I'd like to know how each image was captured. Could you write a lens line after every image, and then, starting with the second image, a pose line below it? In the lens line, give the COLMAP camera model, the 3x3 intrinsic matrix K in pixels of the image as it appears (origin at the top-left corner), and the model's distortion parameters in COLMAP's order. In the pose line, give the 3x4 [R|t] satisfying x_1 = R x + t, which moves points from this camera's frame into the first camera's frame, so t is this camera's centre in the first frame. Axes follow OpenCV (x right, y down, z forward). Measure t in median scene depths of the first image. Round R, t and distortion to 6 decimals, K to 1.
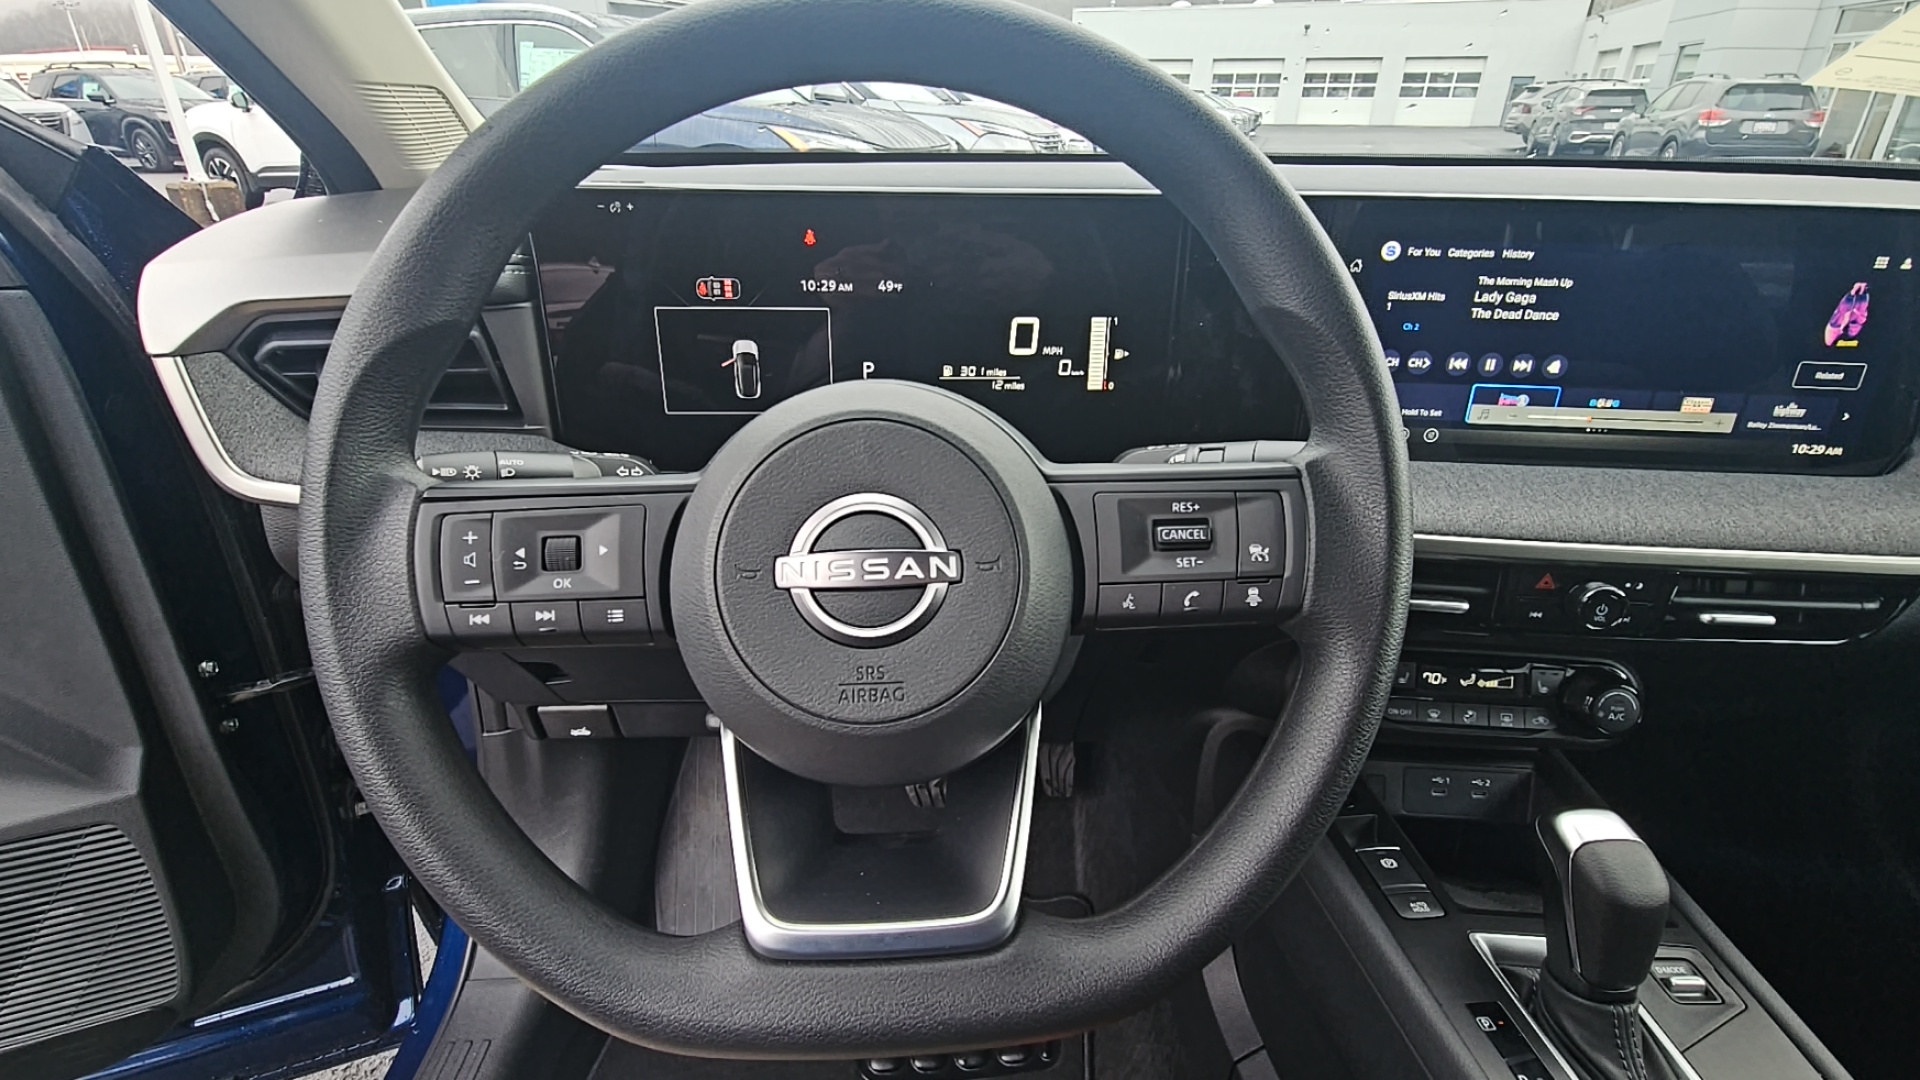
lens RADIAL K [[857.4, 0, 958.9], [0, 857.4, 533.7], [0, 0, 1]] dist [0.010413, -0.006094]
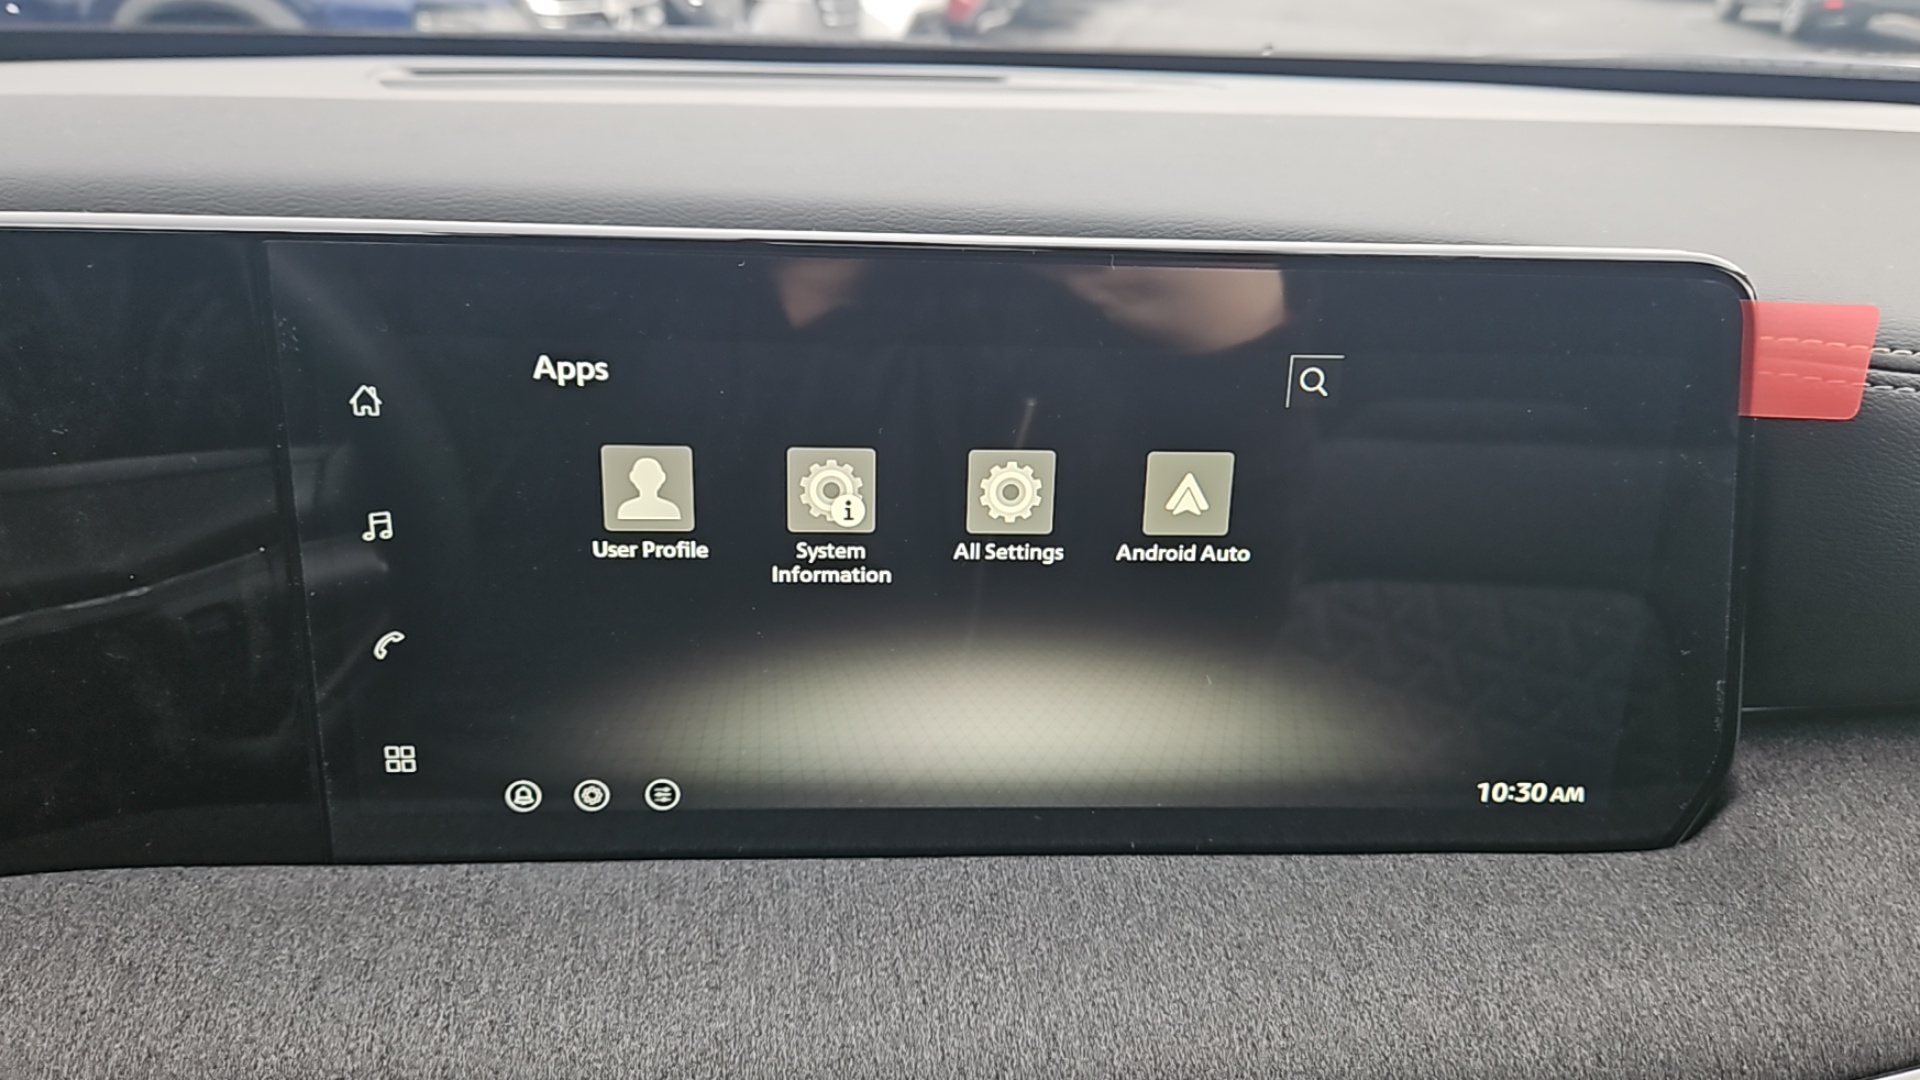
lens RADIAL K [[1448.5, 0, 956.9], [0, 1448.5, 540.9], [0, 0, 1]] dist [0.045062, -0.054917]
pose [[0.988943, -0.037430, 0.143496, 0.635573], [0.044081, 0.998083, -0.043450, -0.211976], [-0.141595, 0.049295, 0.988697, 0.324688]]
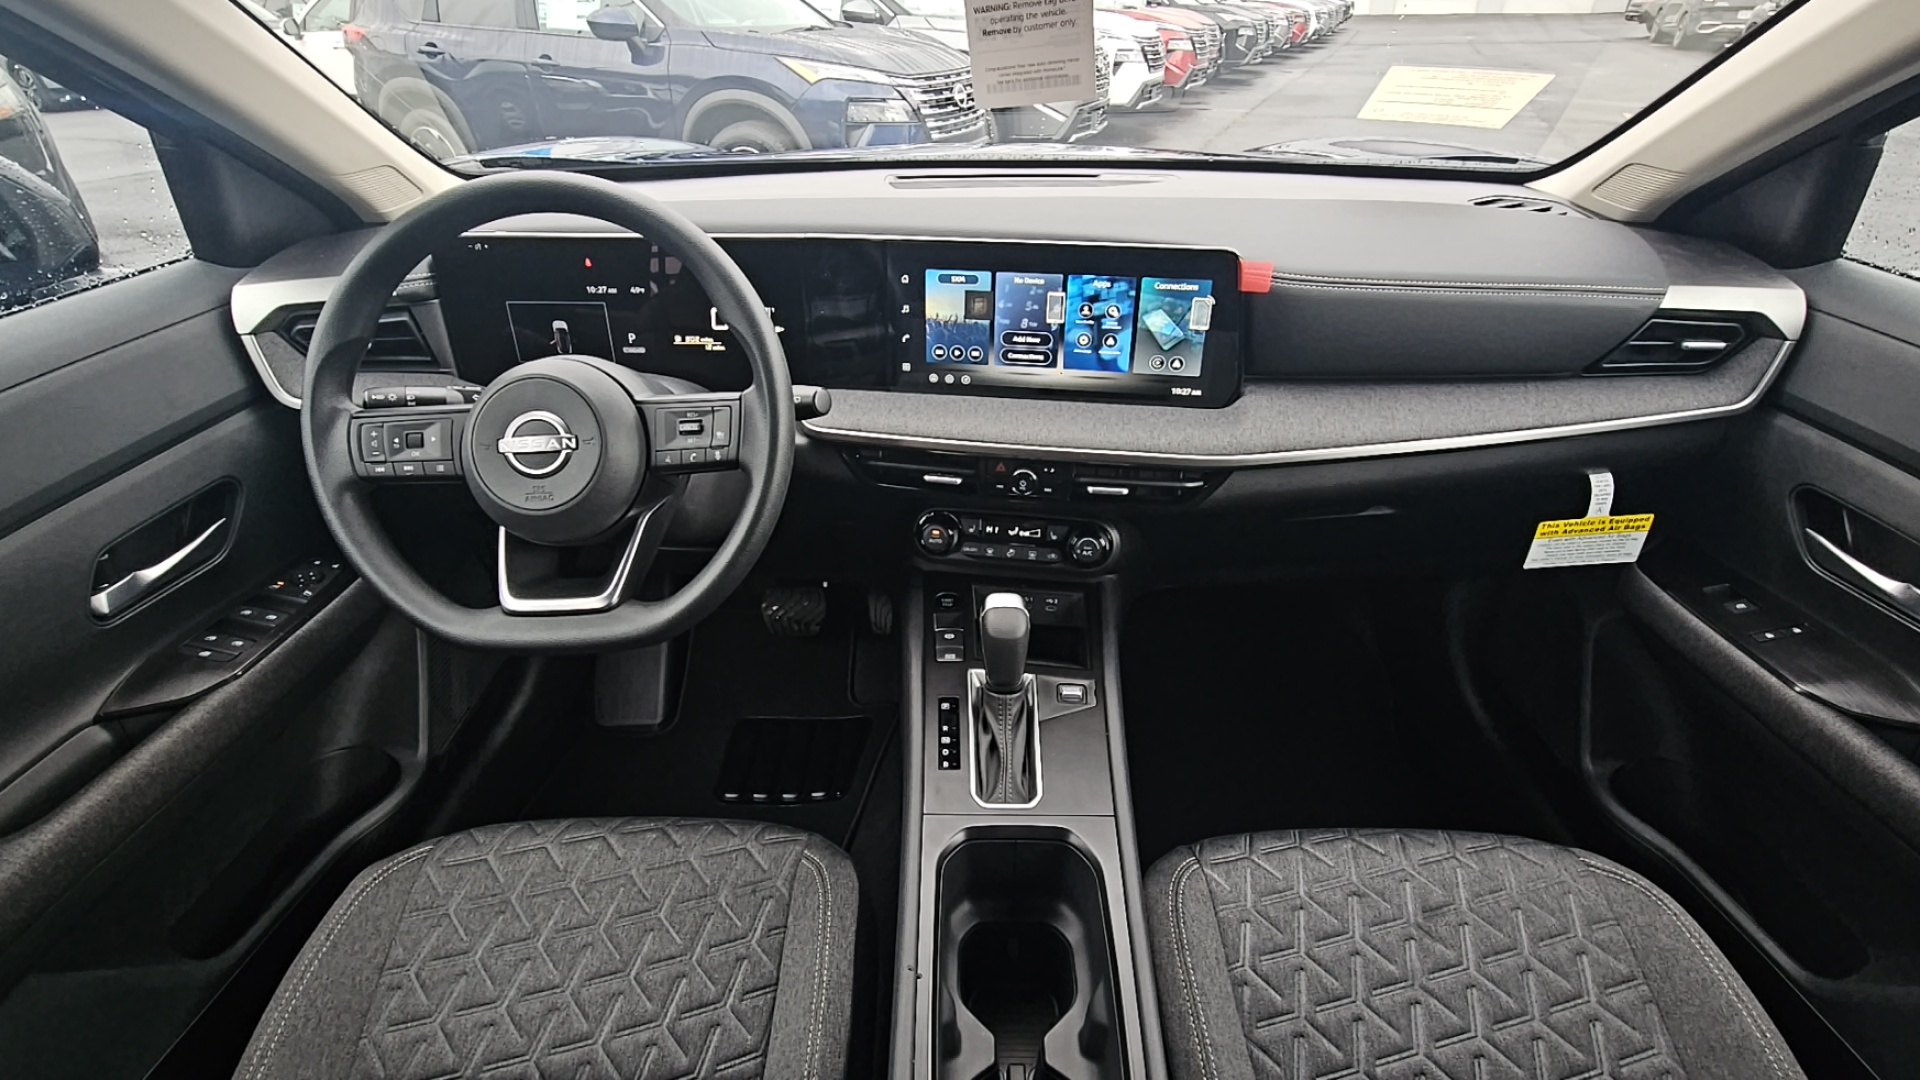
lens RADIAL K [[857.4, 0, 958.9], [0, 857.4, 533.7], [0, 0, 1]] dist [0.010413, -0.006094]
pose [[0.997174, 0.023427, -0.071384, 0.709707], [-0.016664, 0.995441, 0.093909, 0.028060], [0.073259, -0.092454, 0.993018, -0.728292]]
